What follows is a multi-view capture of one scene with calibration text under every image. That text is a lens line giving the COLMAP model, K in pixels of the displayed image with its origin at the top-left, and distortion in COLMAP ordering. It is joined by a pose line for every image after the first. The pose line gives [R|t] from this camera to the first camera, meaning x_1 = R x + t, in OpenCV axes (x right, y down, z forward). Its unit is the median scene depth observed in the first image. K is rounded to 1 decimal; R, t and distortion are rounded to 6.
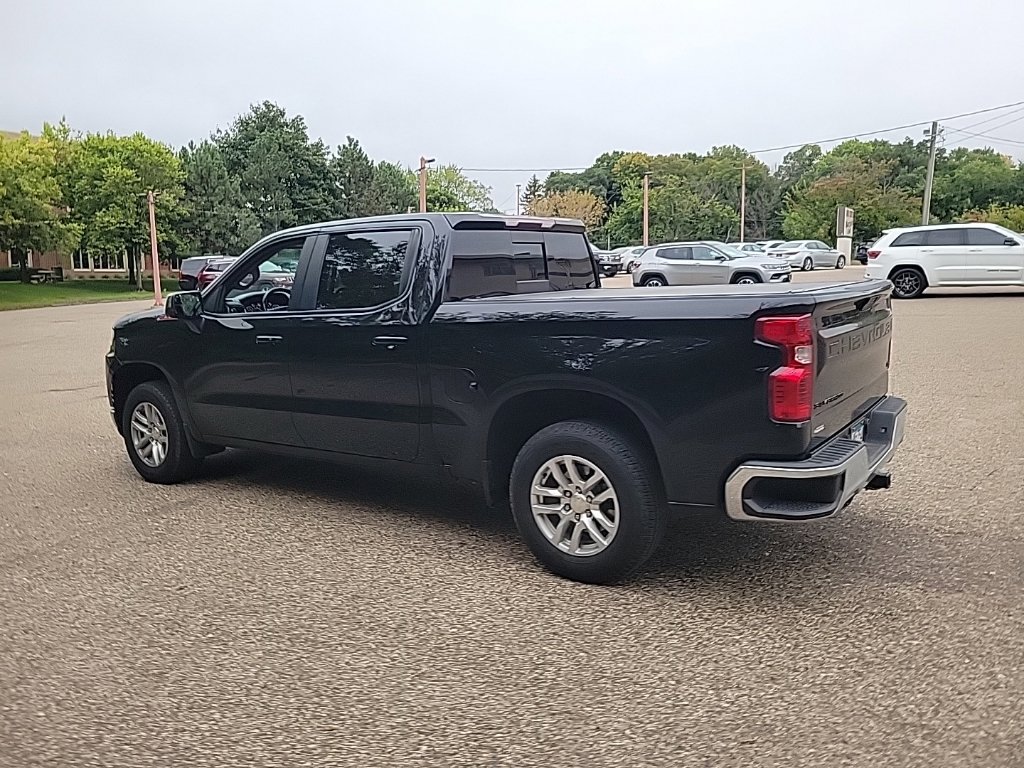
lens RADIAL K [[768.5, 0, 520.7], [0, 768.5, 375.8], [0, 0, 1]] dist [0.053001, -0.036484]
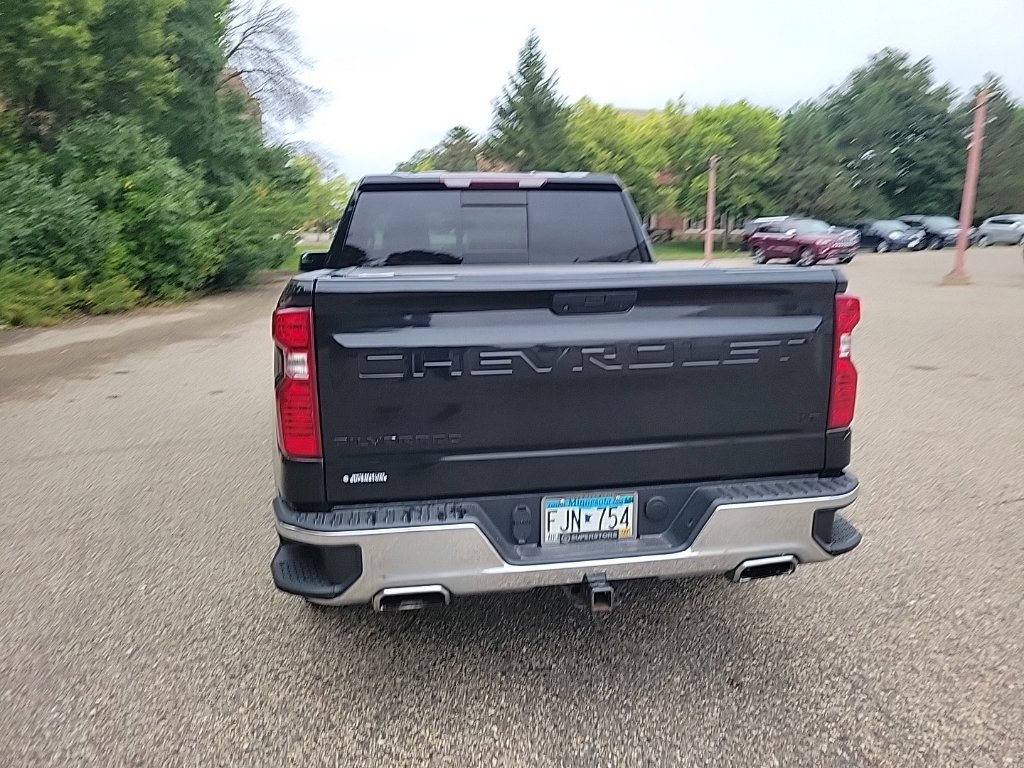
lens RADIAL K [[768.5, 0, 518.9], [0, 768.5, 369.5], [0, 0, 1]] dist [0.053001, -0.036484]
pose [[0.708179, 0.138070, -0.692401, 0.140841], [-0.109691, 0.990300, 0.085282, -0.014931], [0.697460, 0.015555, 0.716455, 0.089812]]
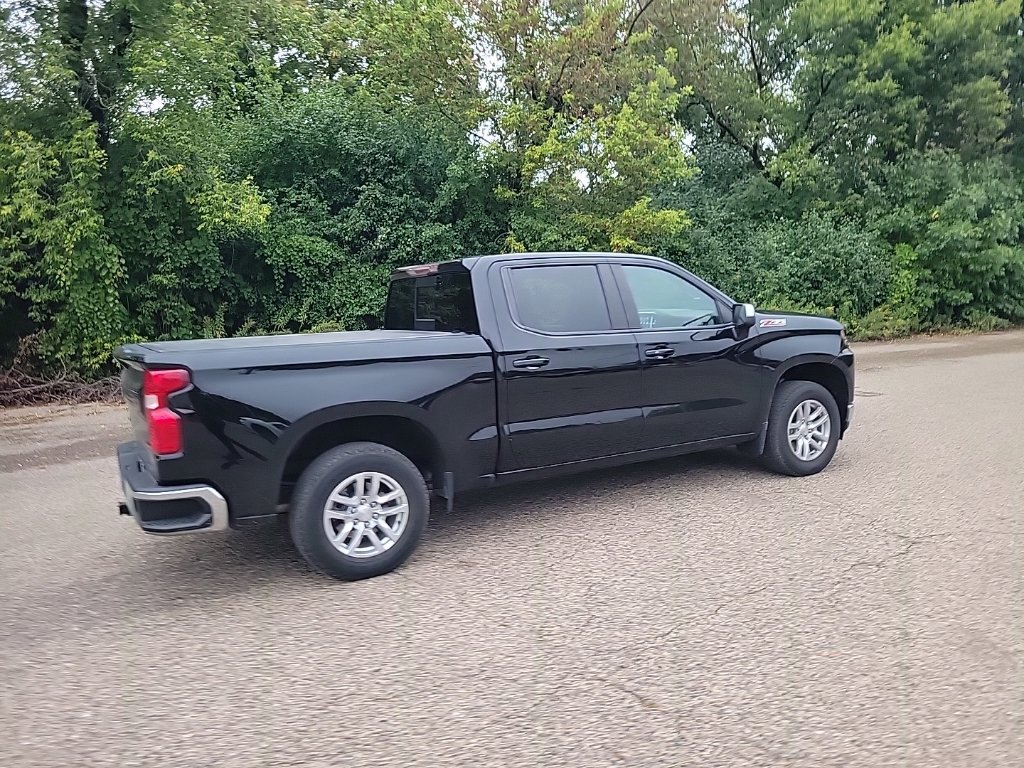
lens RADIAL K [[768.5, 0, 518.9], [0, 768.5, 377.6], [0, 0, 1]] dist [0.053001, -0.036484]
pose [[-0.416715, 0.153064, -0.896058, 0.221204], [-0.060655, 0.978843, 0.195413, -0.060009], [0.907011, 0.135783, -0.398615, 0.350855]]
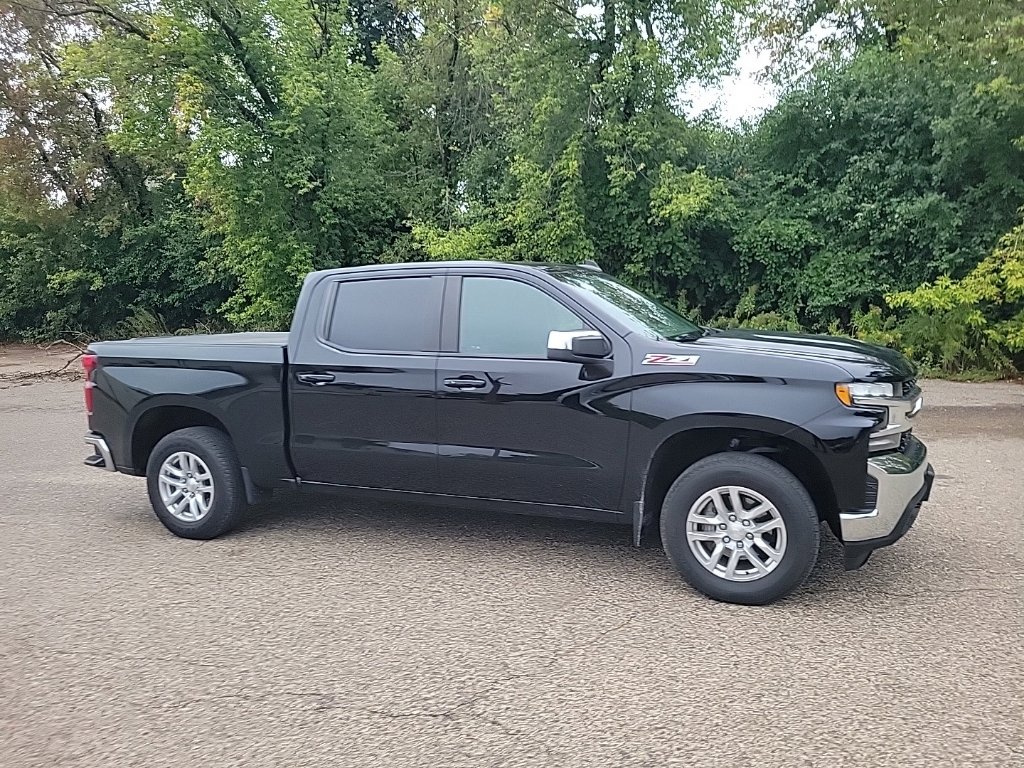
lens RADIAL K [[768.5, 0, 518.6], [0, 768.5, 362.4], [0, 0, 1]] dist [0.053001, -0.036484]
pose [[-0.974756, 0.082187, -0.207595, 0.007912], [0.035137, 0.974666, 0.220886, -0.072517], [0.220489, 0.208016, -0.952950, 0.489577]]
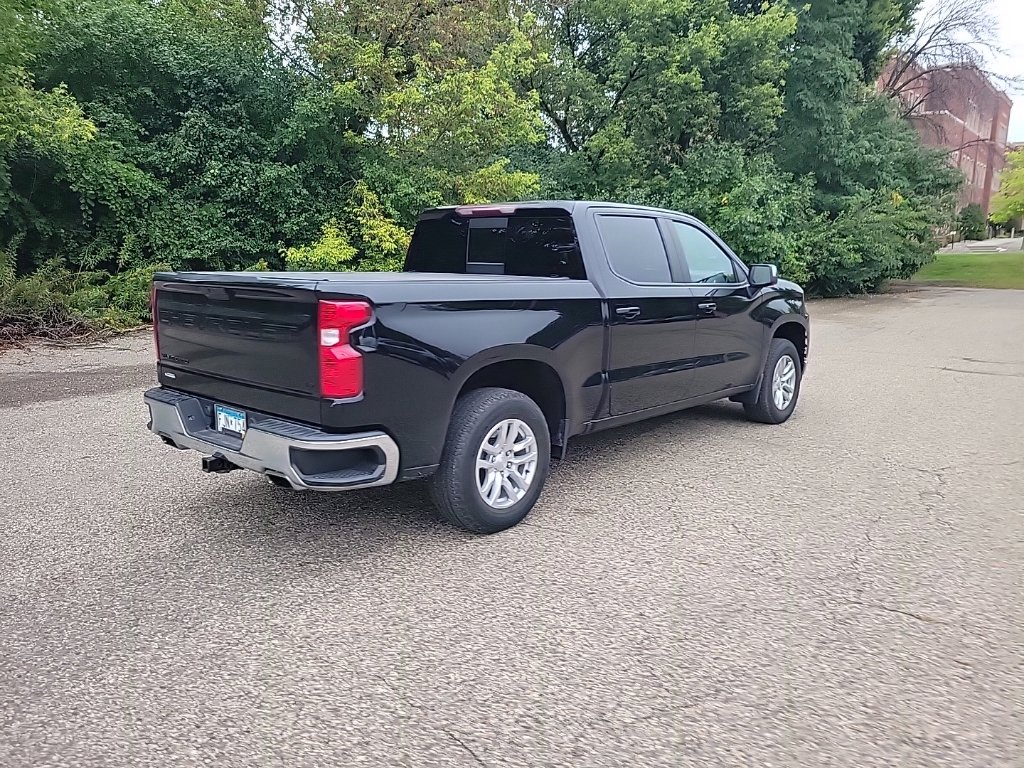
lens RADIAL K [[768.5, 0, 517.0], [0, 768.5, 367.0], [0, 0, 1]] dist [0.053001, -0.036484]
pose [[-0.108058, 0.180256, -0.977666, 0.244837], [-0.143001, 0.970379, 0.194718, -0.044010], [0.983806, 0.160848, -0.079080, 0.253265]]
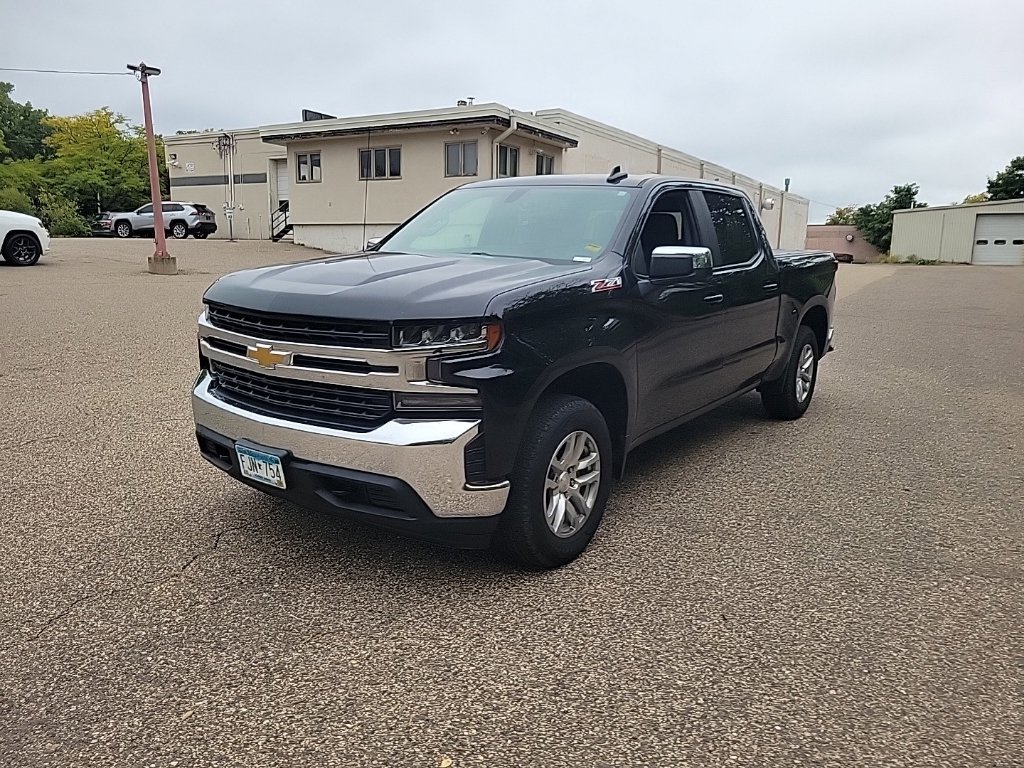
lens RADIAL K [[768.5, 0, 510.0], [0, 768.5, 378.1], [0, 0, 1]] dist [0.053001, -0.036484]
pose [[0.012161, -0.151597, 0.988368, -0.281408], [0.116804, 0.981889, 0.149167, -0.026748], [-0.993081, 0.113631, 0.029648, 0.270823]]
